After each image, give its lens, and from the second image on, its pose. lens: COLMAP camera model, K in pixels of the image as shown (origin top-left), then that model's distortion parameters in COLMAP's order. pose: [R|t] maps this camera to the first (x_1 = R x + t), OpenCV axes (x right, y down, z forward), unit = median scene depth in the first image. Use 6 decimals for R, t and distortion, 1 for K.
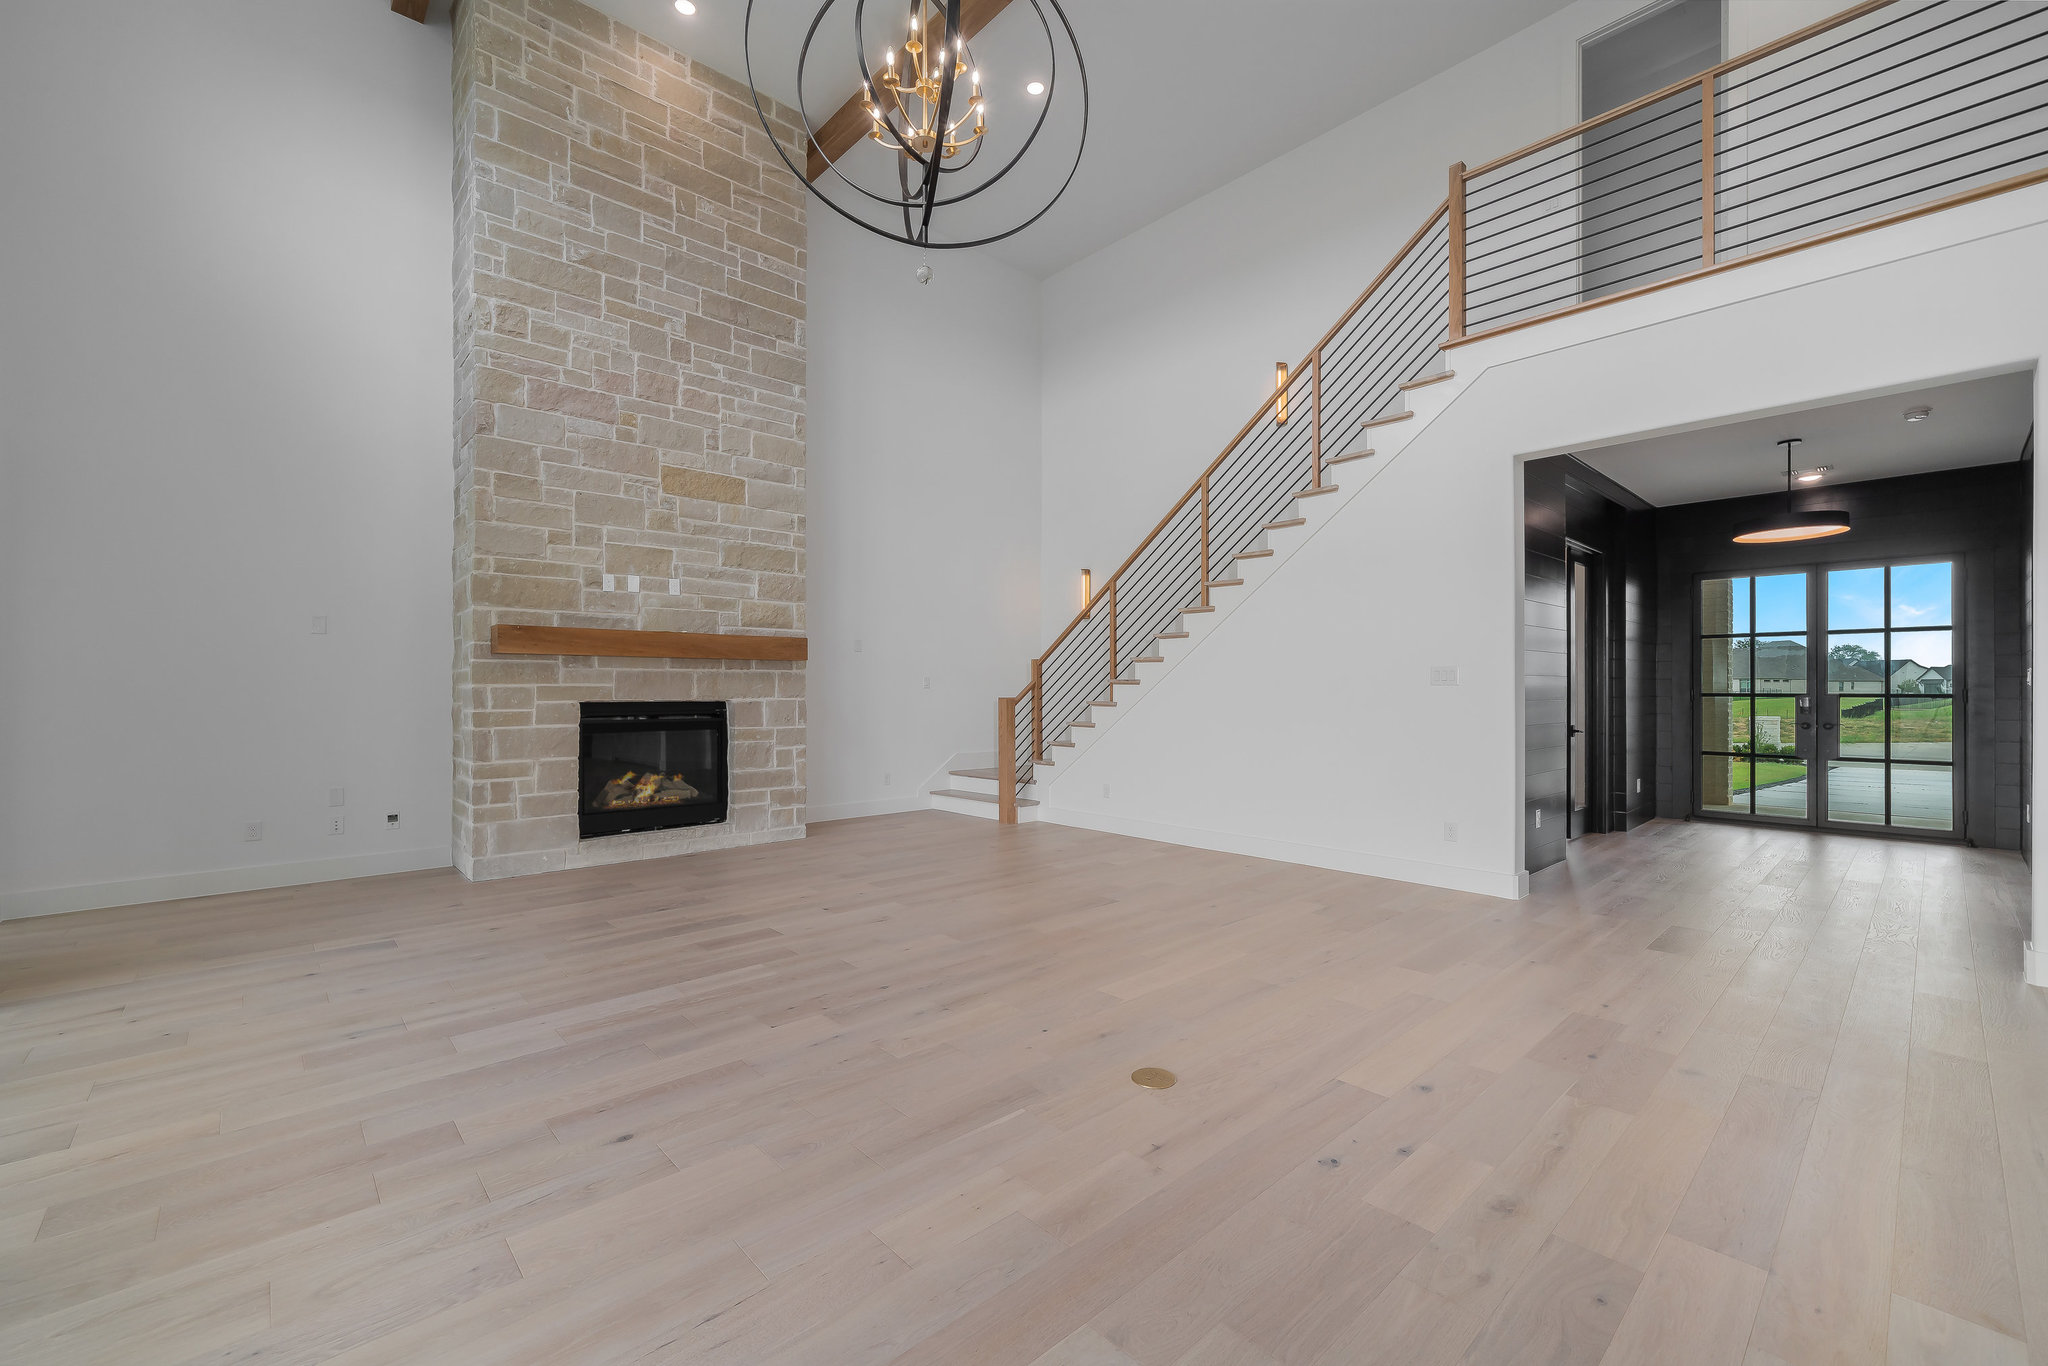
lens RADIAL K [[839.5, 0, 1011.4], [0, 839.5, 693.0], [0, 0, 1]] dist [0.002160, 0.000371]
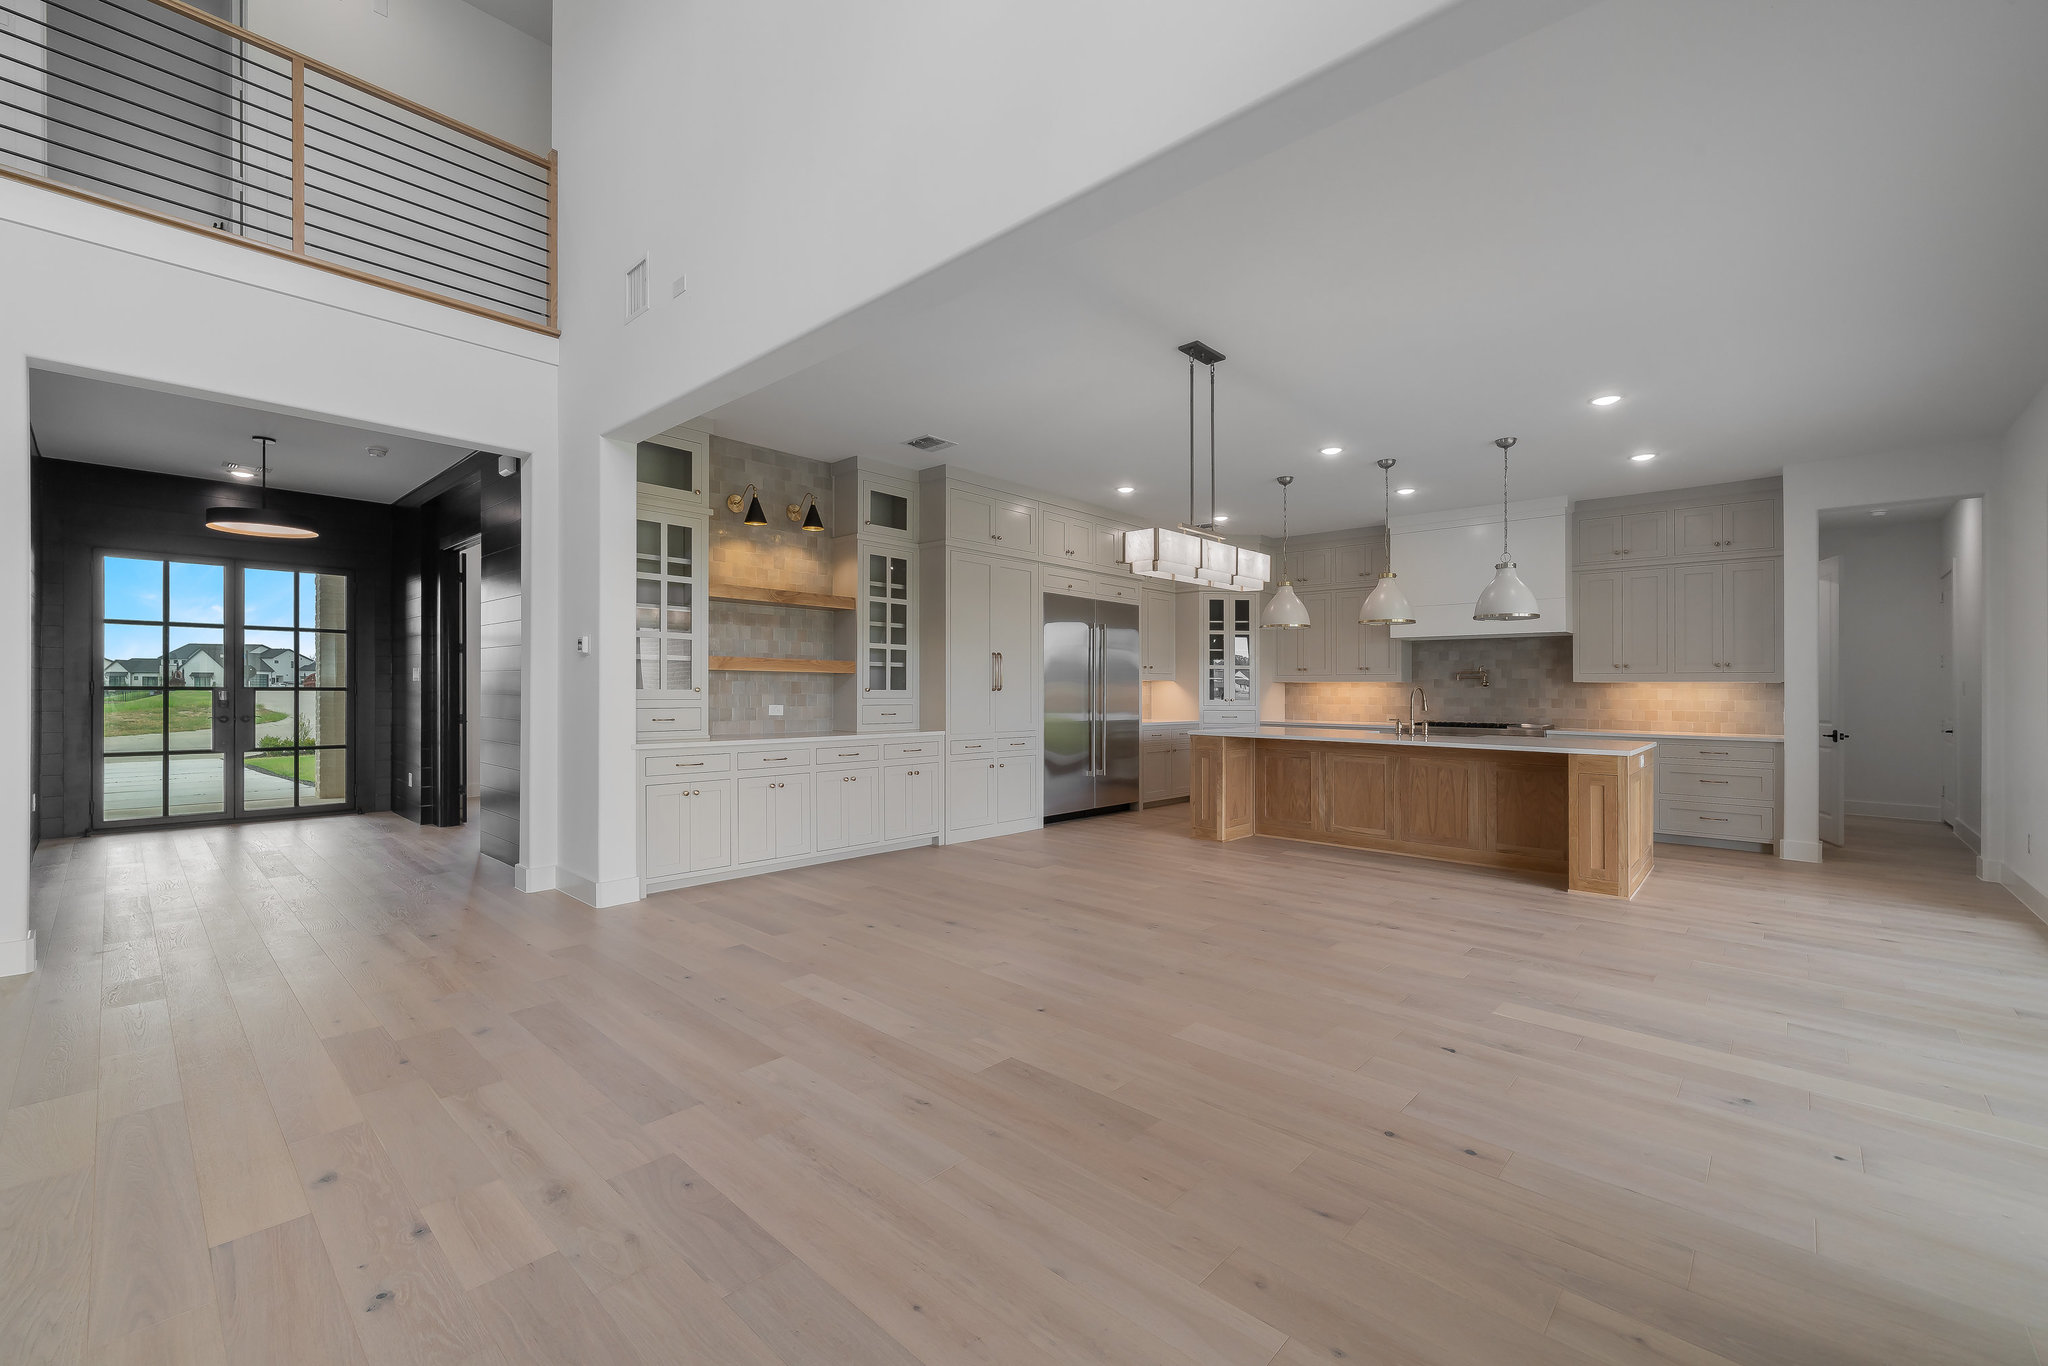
lens RADIAL K [[839.5, 0, 1015.4], [0, 839.5, 691.1], [0, 0, 1]] dist [0.002160, 0.000371]
pose [[-0.077971, -0.003390, 0.996950, -0.125491], [-0.004070, 0.999987, 0.003082, -0.001264], [-0.996947, -0.003817, -0.077983, 0.139223]]
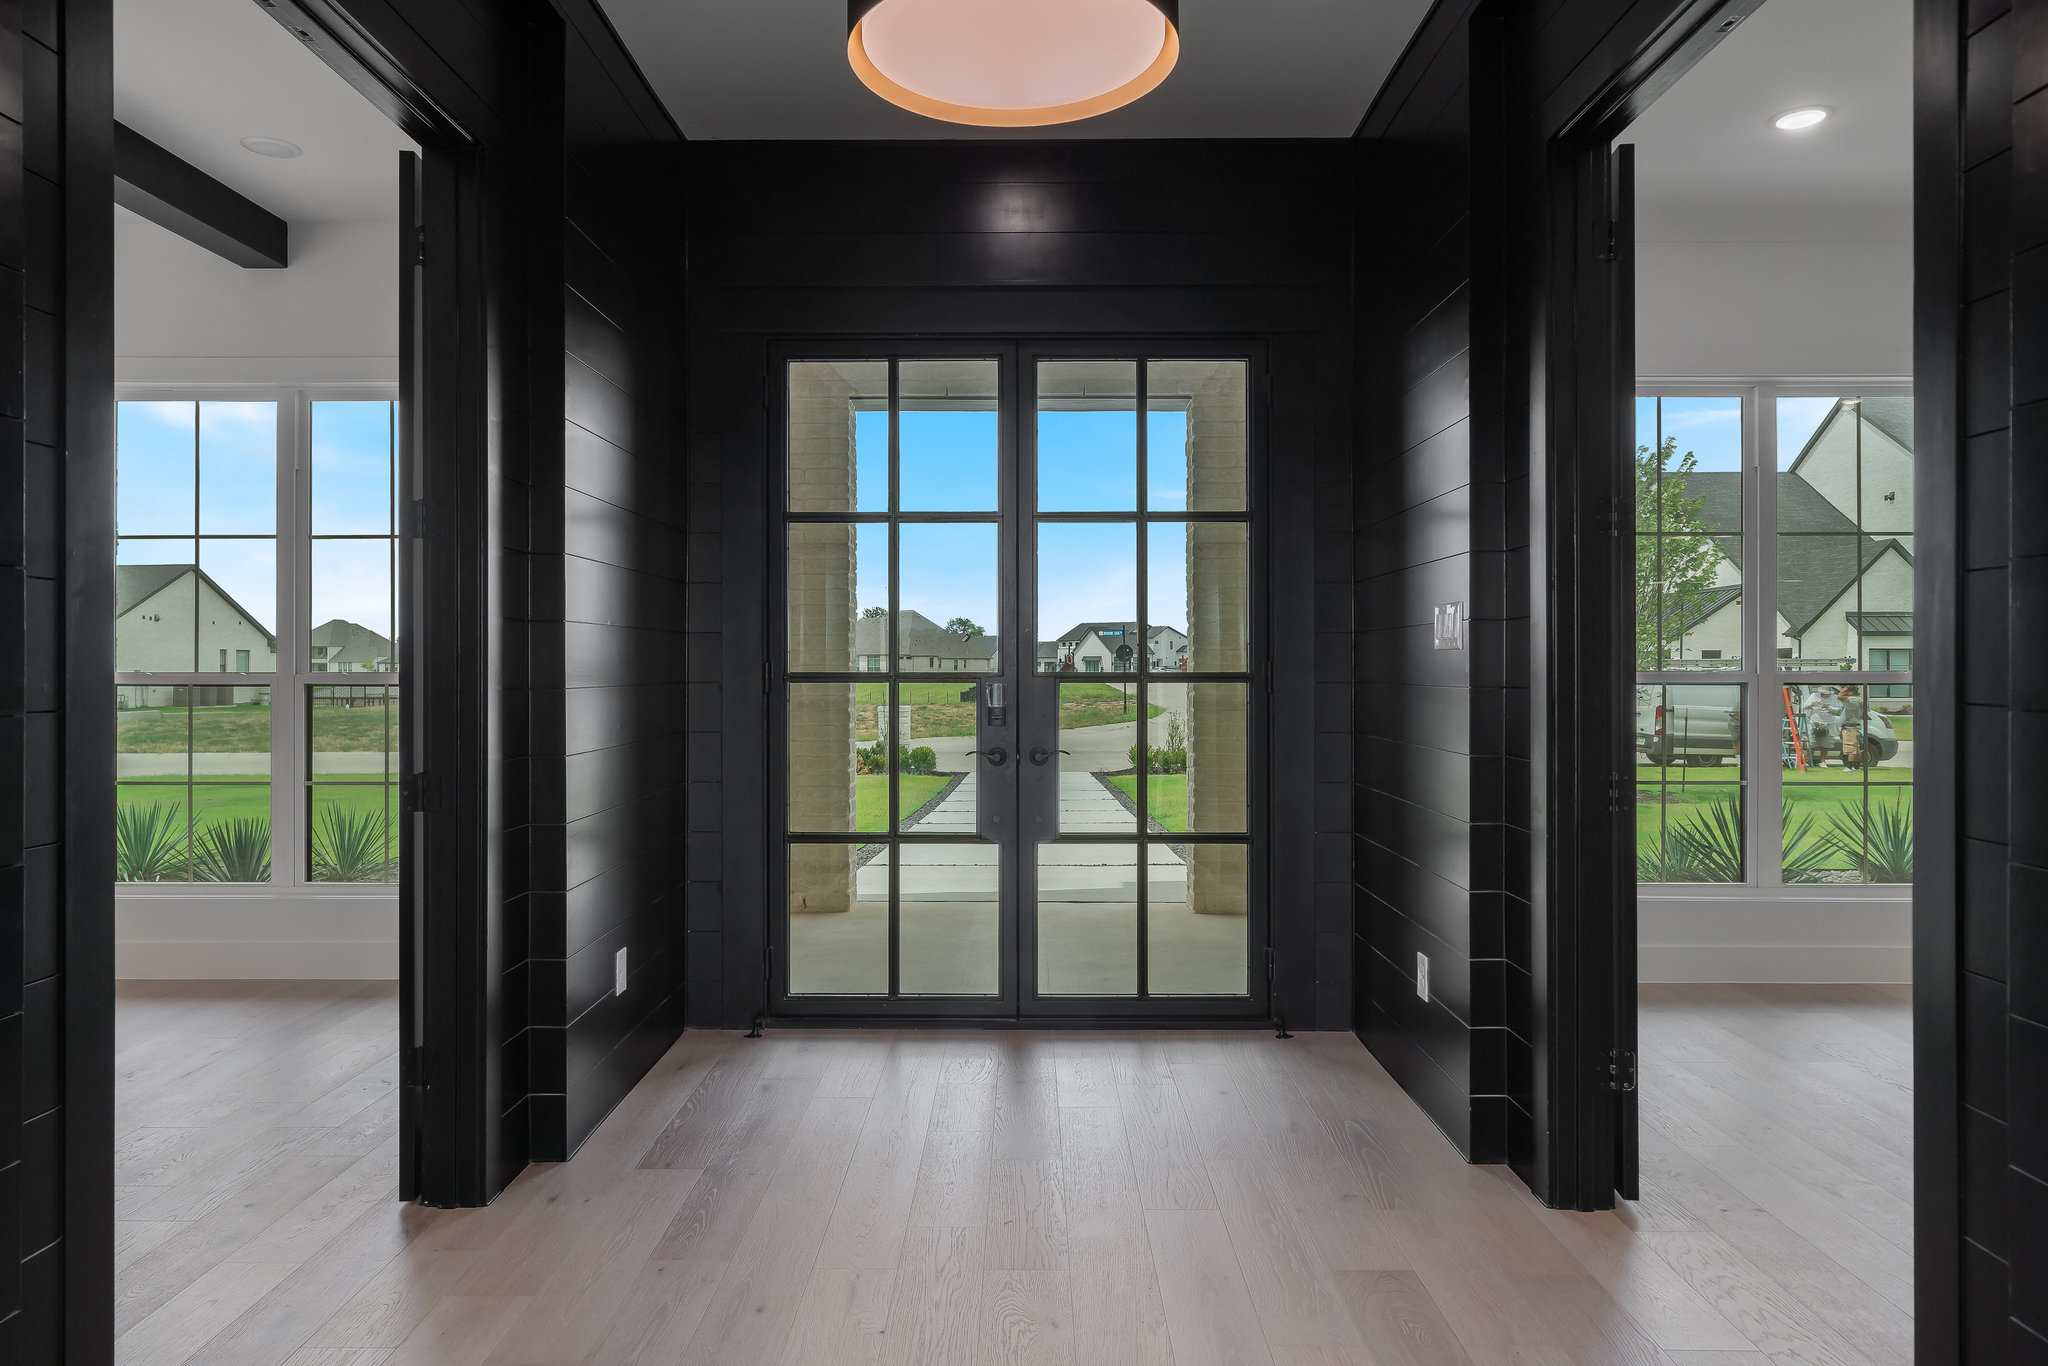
lens RADIAL K [[1309.8, 0, 1013.8], [0, 1309.8, 675.0], [0, 0, 1]] dist [0.000541, 0.000592]
pose [[0.683611, -0.002906, 0.729841, 0.509490], [0.001550, 0.999996, 0.002530, -0.000003], [-0.729845, -0.000599, 0.683612, 0.581921]]
